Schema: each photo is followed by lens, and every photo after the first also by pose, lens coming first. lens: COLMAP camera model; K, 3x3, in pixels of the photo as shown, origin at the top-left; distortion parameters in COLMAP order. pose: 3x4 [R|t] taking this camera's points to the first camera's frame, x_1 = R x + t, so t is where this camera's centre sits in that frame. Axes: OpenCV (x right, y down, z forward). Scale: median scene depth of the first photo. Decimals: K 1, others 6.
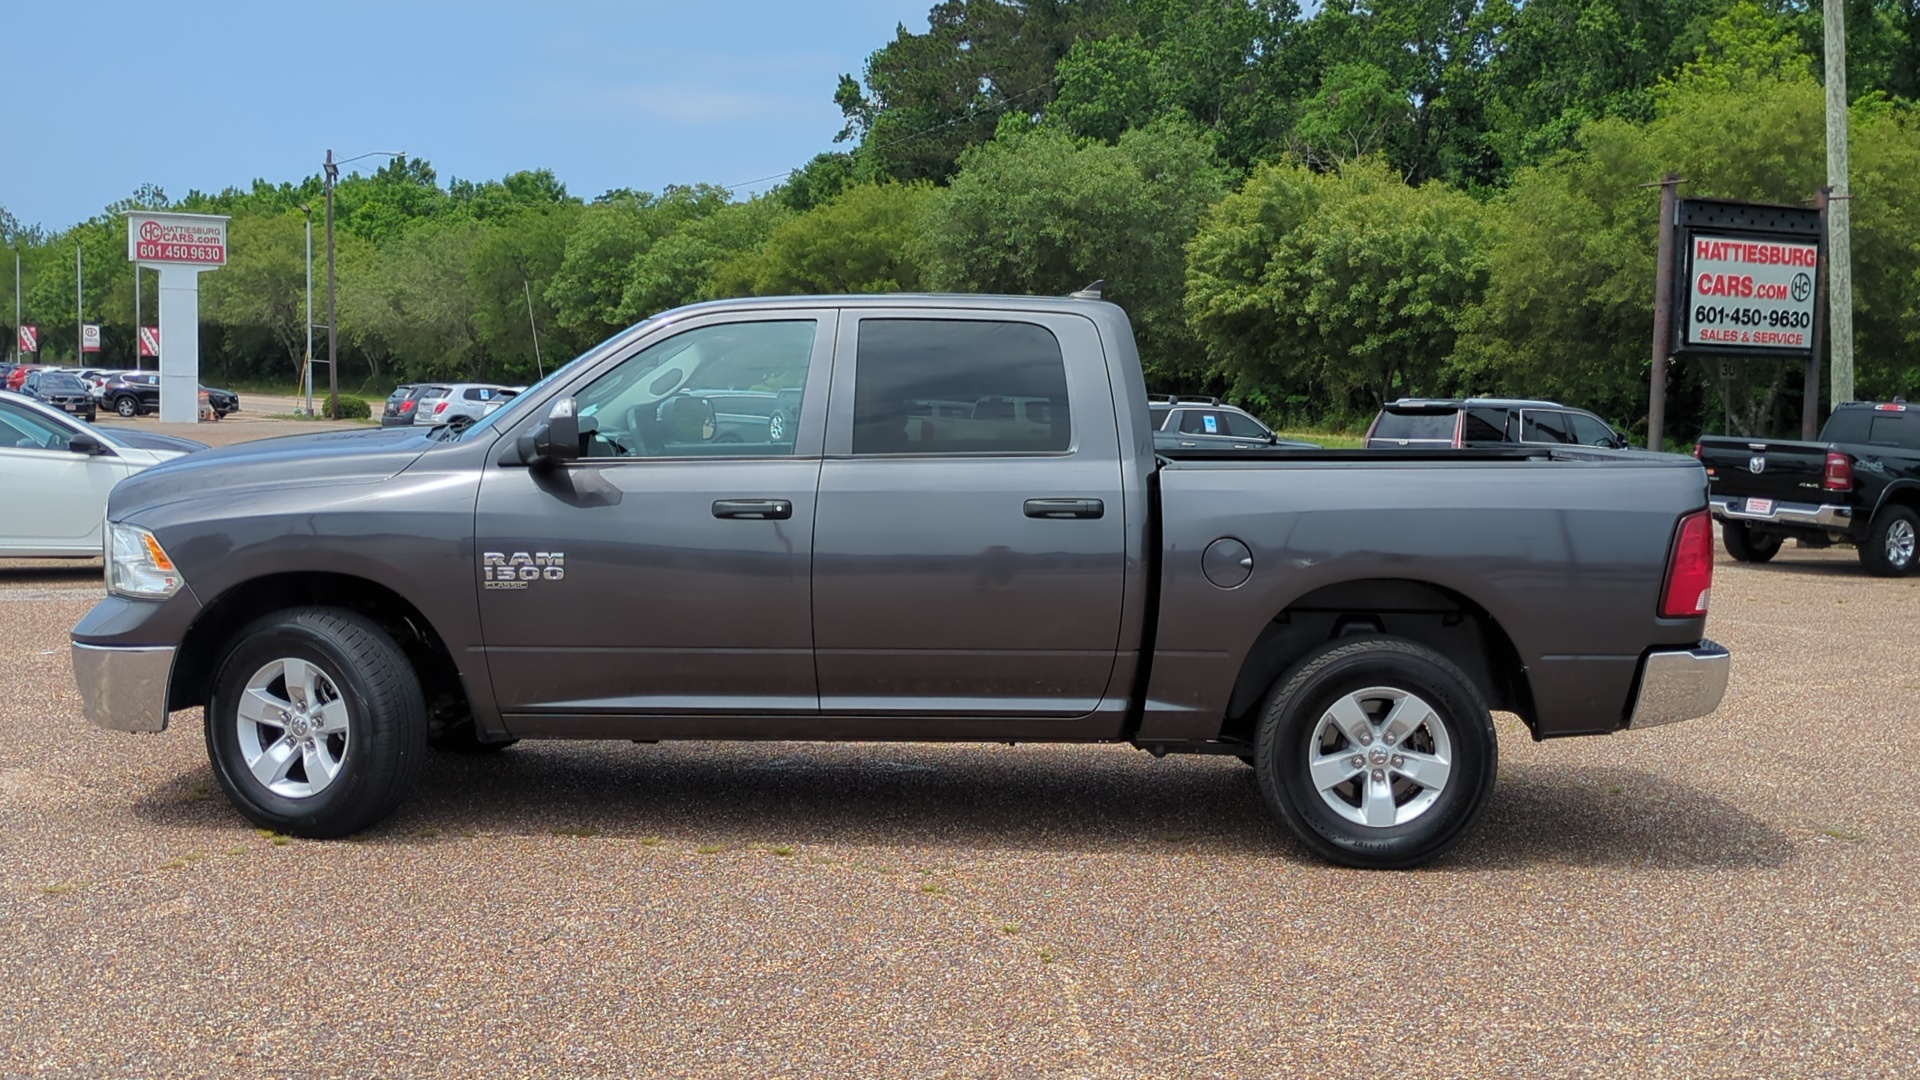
lens RADIAL K [[2024.7, 0, 969.2], [0, 2024.7, 535.5], [0, 0, 1]] dist [0.032486, 0.000000]
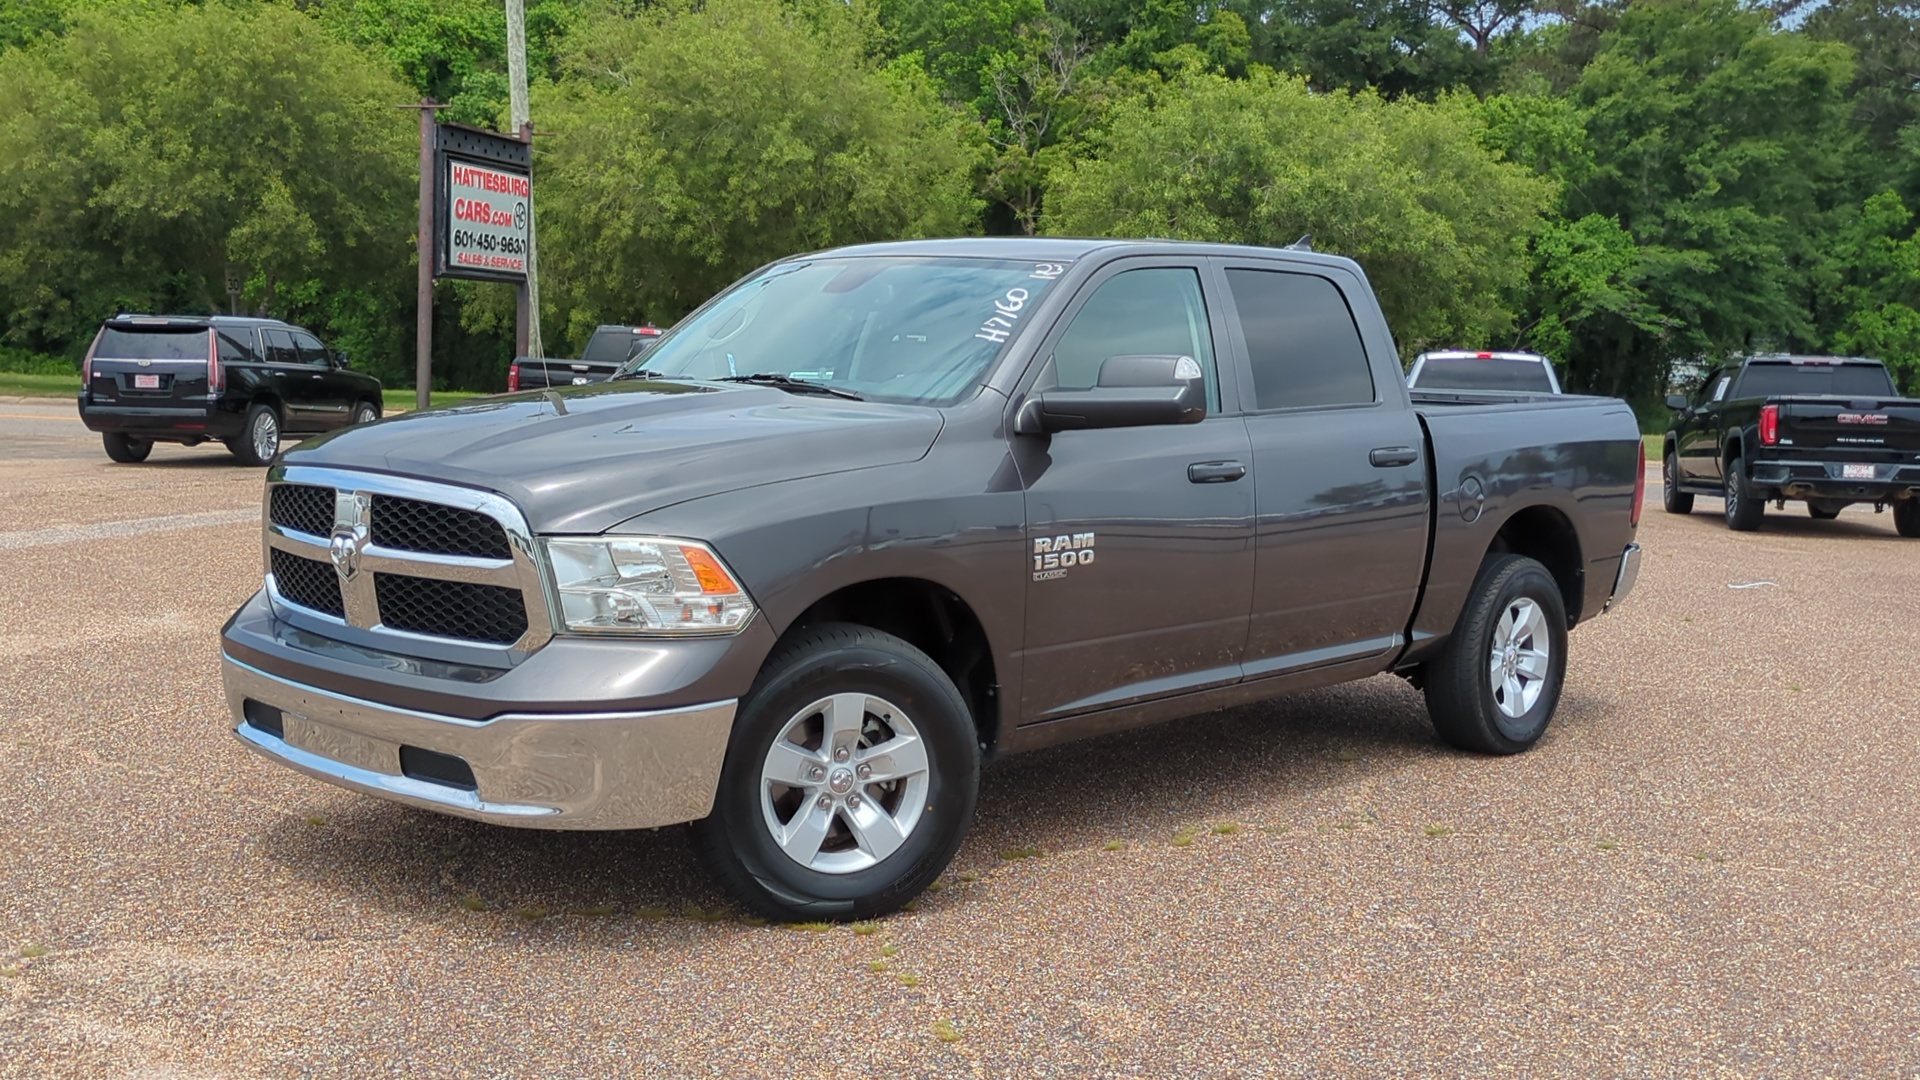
lens RADIAL K [[2024.7, 0, 964.9], [0, 2024.7, 532.2], [0, 0, 1]] dist [0.032486, 0.000000]
pose [[0.641751, -0.066923, 0.763987, -0.268404], [0.032905, 0.997671, 0.059753, -0.013530], [-0.766207, -0.013207, 0.642458, 0.144429]]
